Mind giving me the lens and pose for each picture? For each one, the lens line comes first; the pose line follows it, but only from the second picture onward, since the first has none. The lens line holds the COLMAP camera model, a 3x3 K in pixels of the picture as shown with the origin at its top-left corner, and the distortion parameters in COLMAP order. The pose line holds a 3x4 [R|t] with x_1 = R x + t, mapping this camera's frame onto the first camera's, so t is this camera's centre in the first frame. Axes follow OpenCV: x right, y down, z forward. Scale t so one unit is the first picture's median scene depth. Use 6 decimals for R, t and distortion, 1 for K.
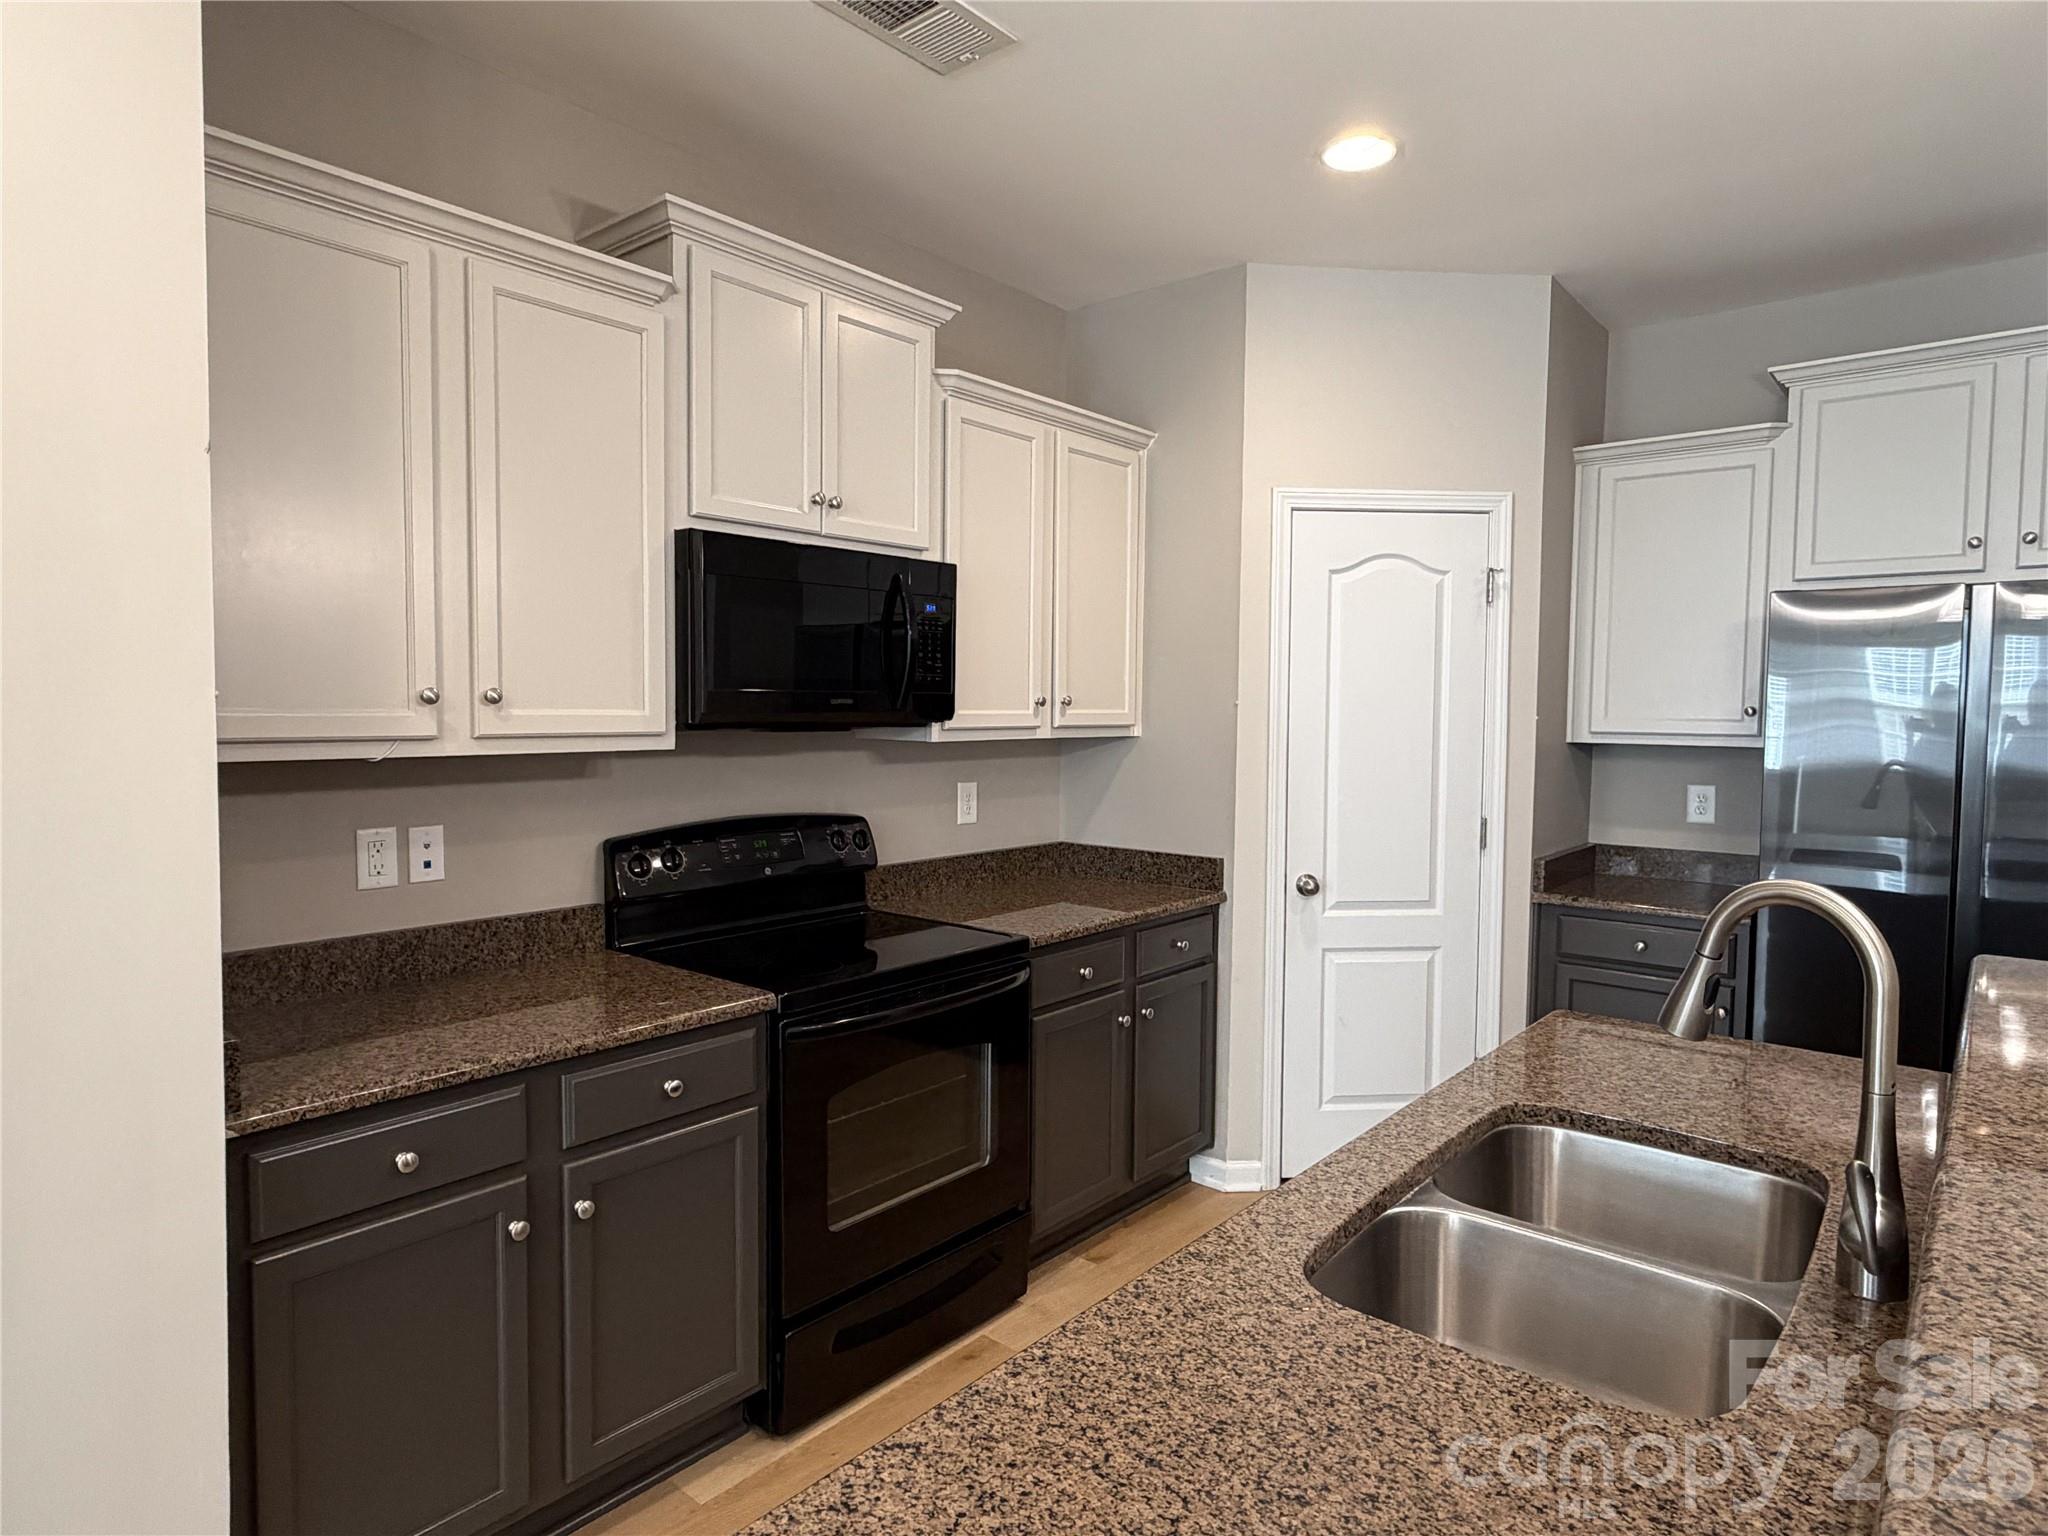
lens RADIAL K [[1173.9, 0, 1007.3], [0, 1173.9, 771.9], [0, 0, 1]] dist [-0.004800, 0.003086]
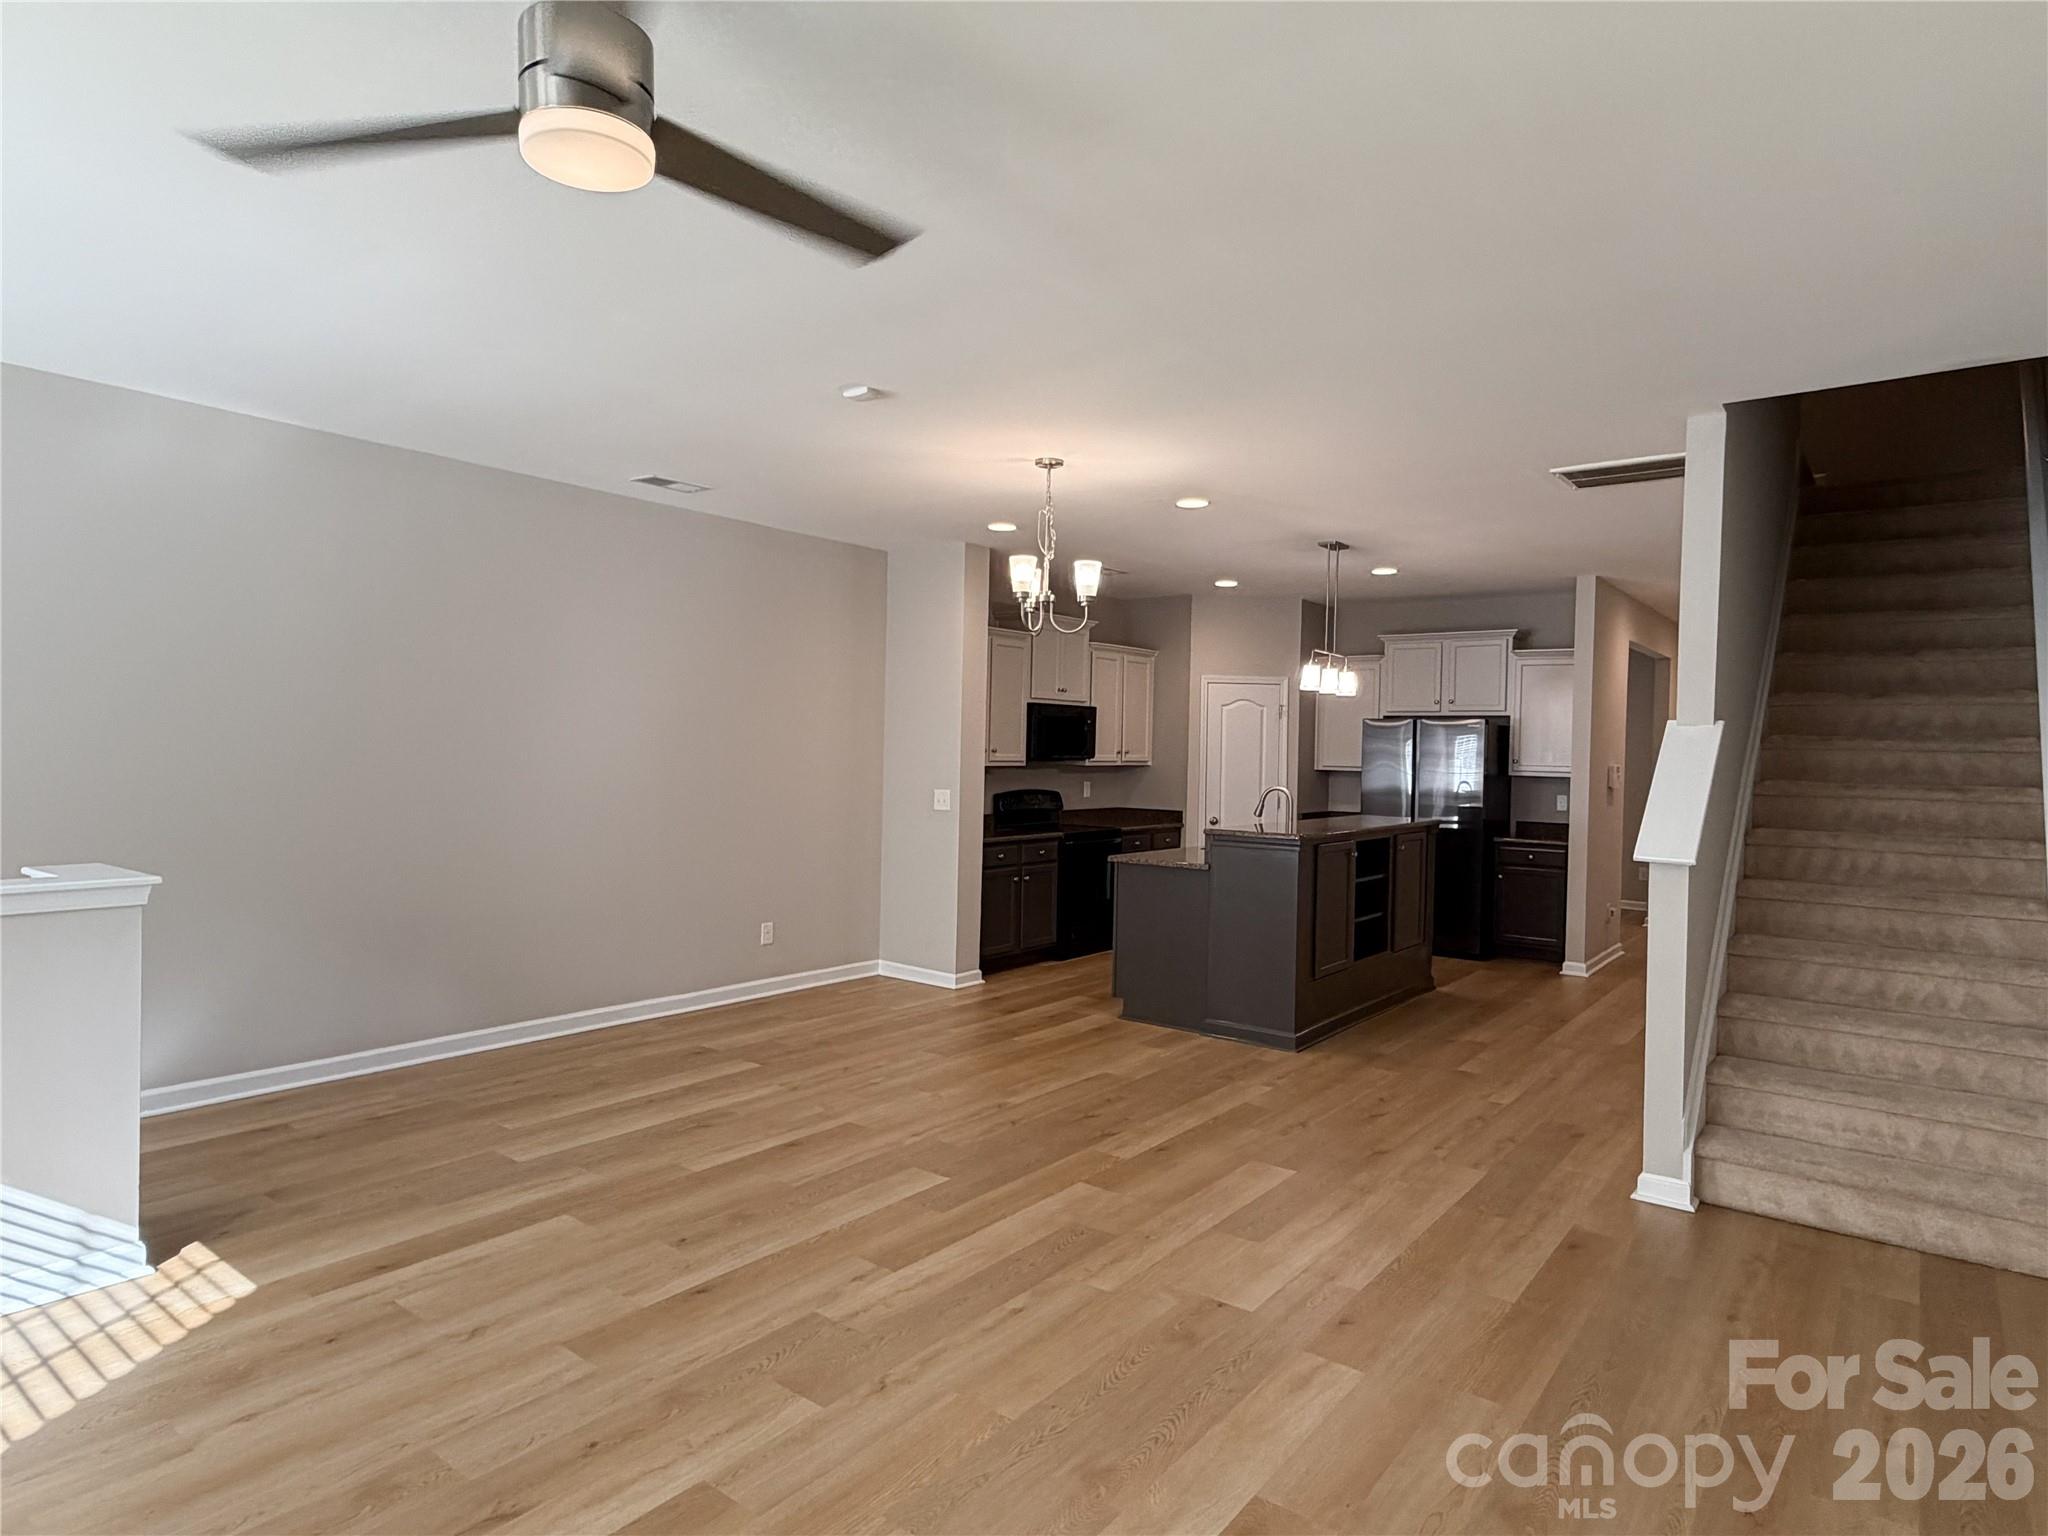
lens RADIAL K [[1173.9, 0, 1020.0], [0, 1173.9, 755.5], [0, 0, 1]] dist [-0.004800, 0.003086]
pose [[0.998626, 0.011282, 0.051183, -0.344827], [-0.008892, 0.998870, -0.046689, 0.079868], [-0.051652, 0.046170, 0.997597, -1.758695]]
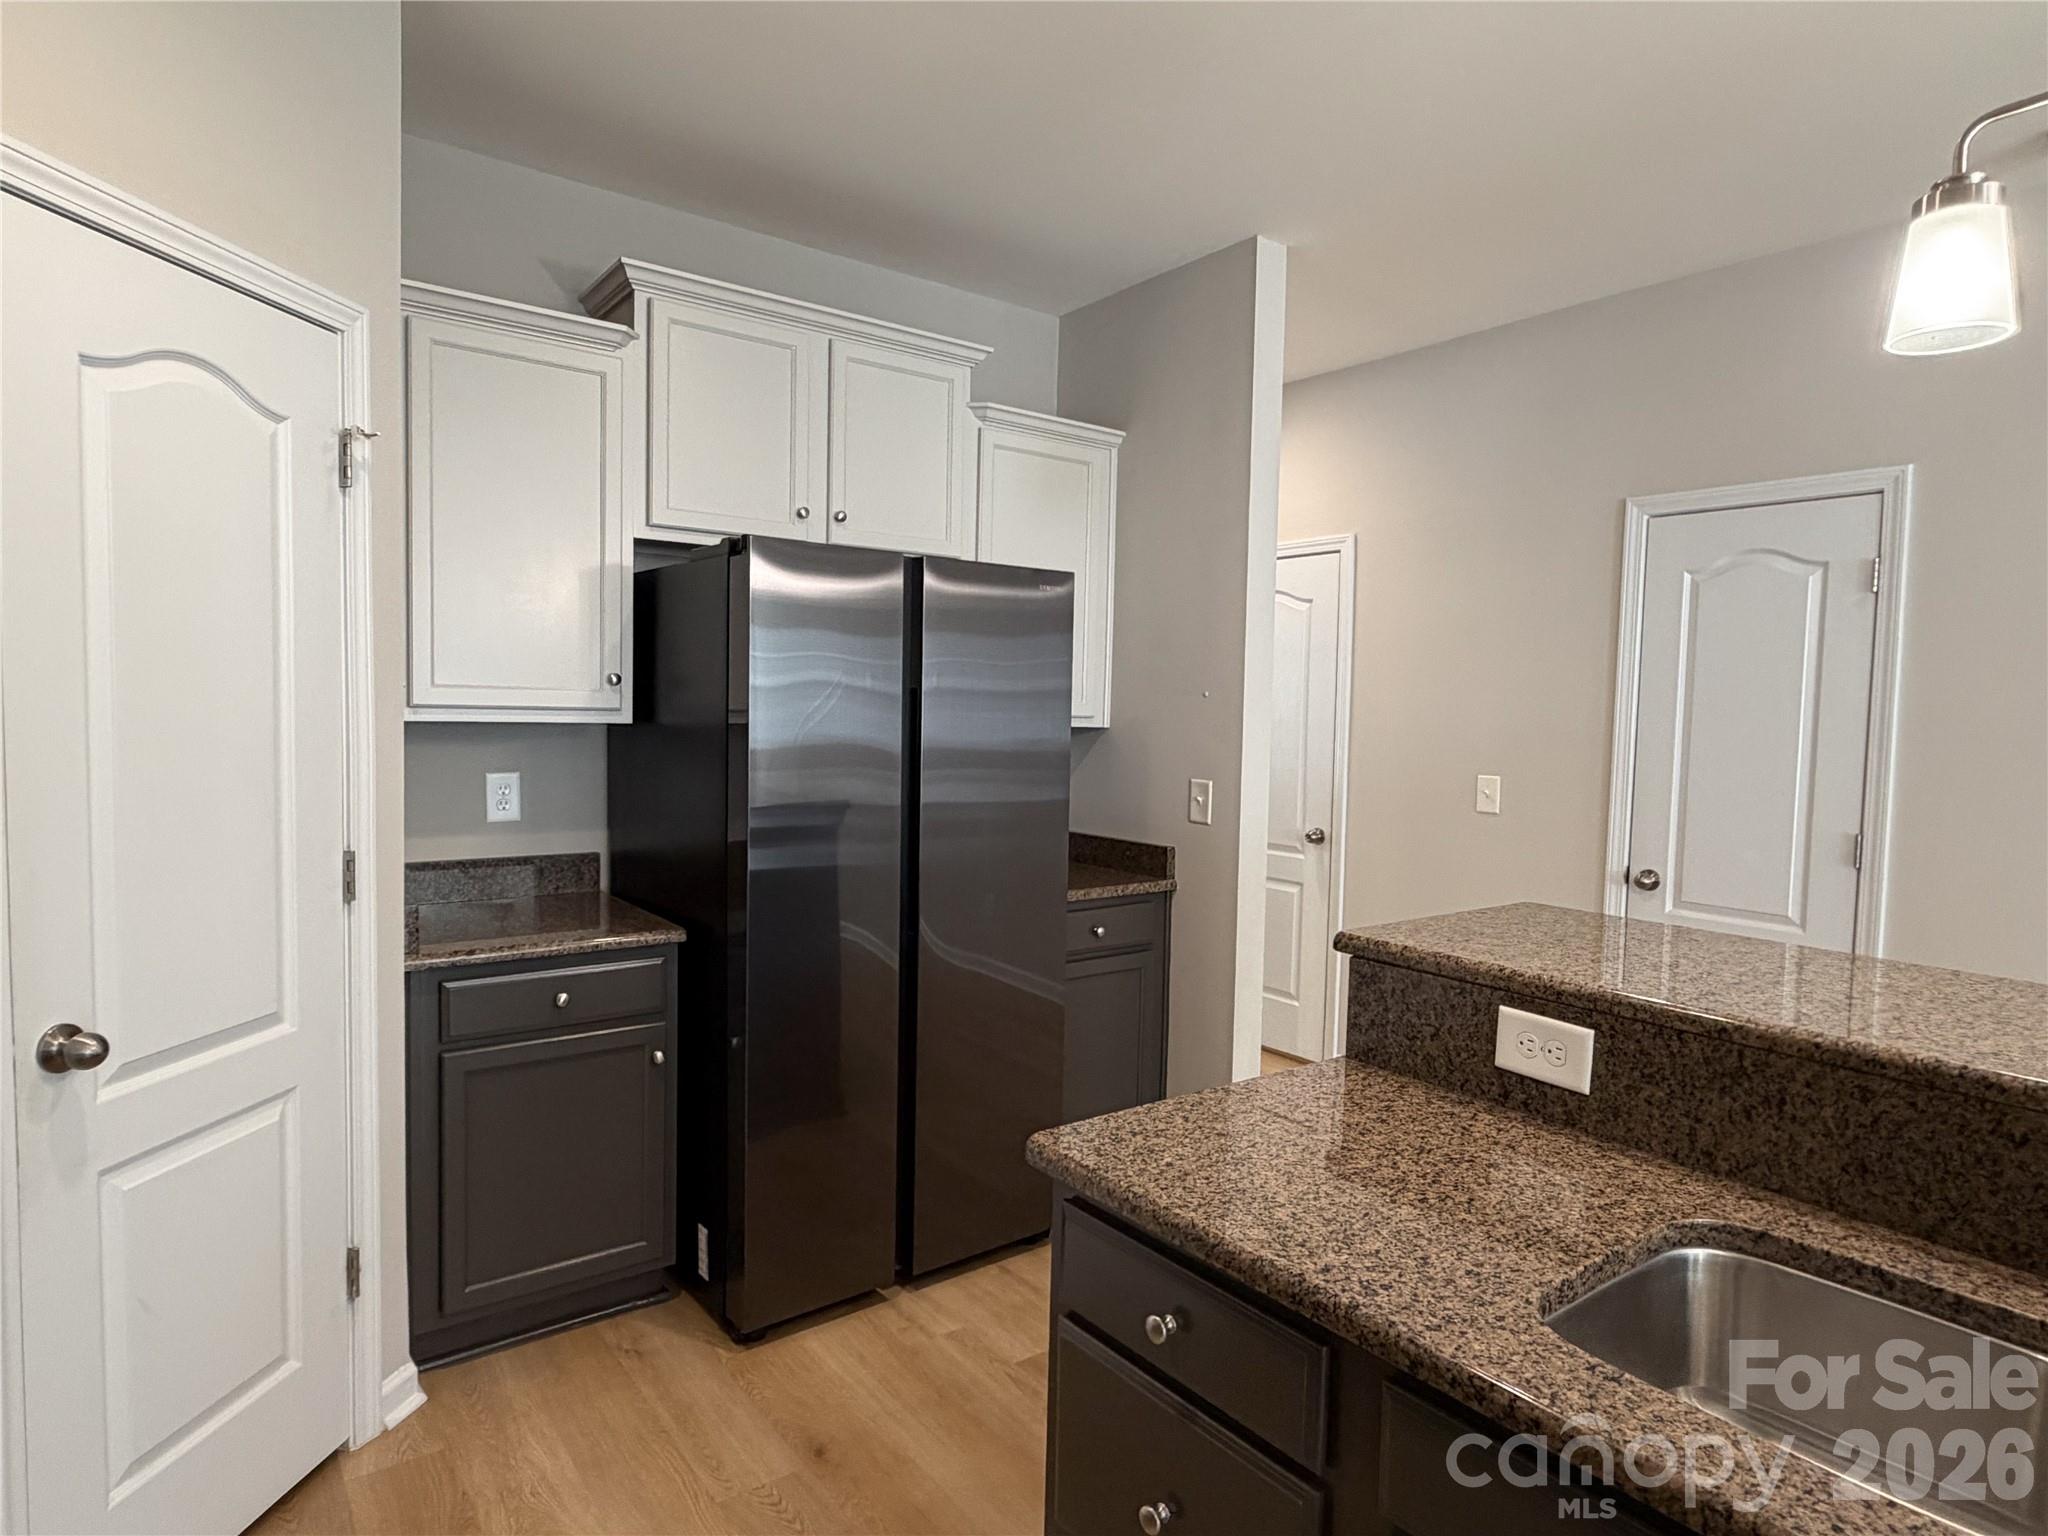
lens RADIAL K [[1173.9, 0, 1029.0], [0, 1173.9, 771.5], [0, 0, 1]] dist [-0.004800, 0.003086]
pose [[0.219784, -0.059898, 0.973708, -0.101757], [0.032648, 0.998006, 0.054024, -0.023399], [-0.975002, 0.019916, 0.221301, 0.562962]]
